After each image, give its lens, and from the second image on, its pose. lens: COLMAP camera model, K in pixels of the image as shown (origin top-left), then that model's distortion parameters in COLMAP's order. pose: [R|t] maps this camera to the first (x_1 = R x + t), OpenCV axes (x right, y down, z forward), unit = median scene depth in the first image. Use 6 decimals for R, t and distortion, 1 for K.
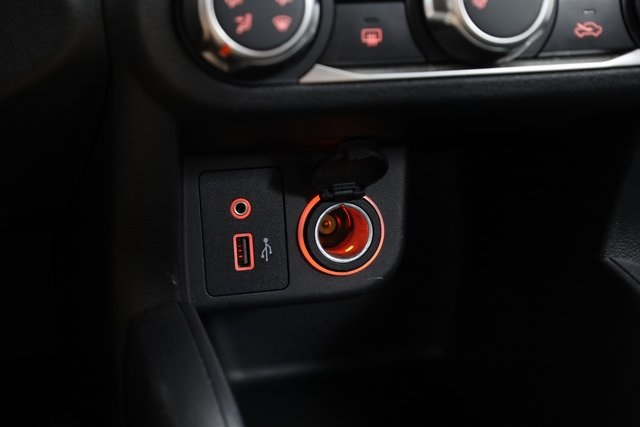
lens RADIAL K [[1022.4, 0, 324.3], [0, 1022.4, 216.2], [0, 0, 1]] dist [0.015827, 0.000000]
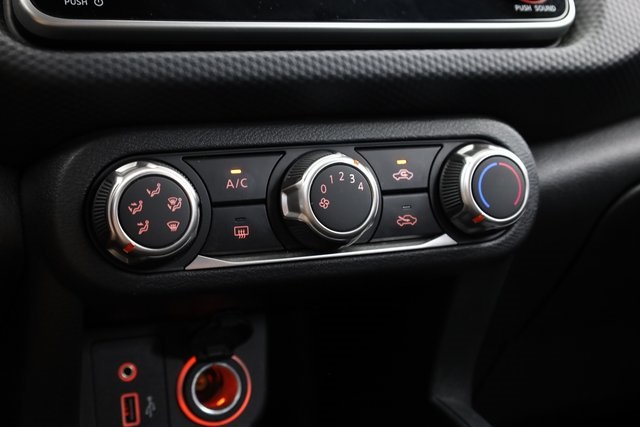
lens RADIAL K [[1000.6, 0, 314.9], [0, 1000.6, 214.6], [0, 0, 1]] dist [0.036824, 0.000000]
pose [[0.987733, -0.024931, 0.154152, -0.052779], [0.047638, 0.988223, -0.145415, -0.010658], [-0.148711, 0.150975, 0.977288, -0.225483]]
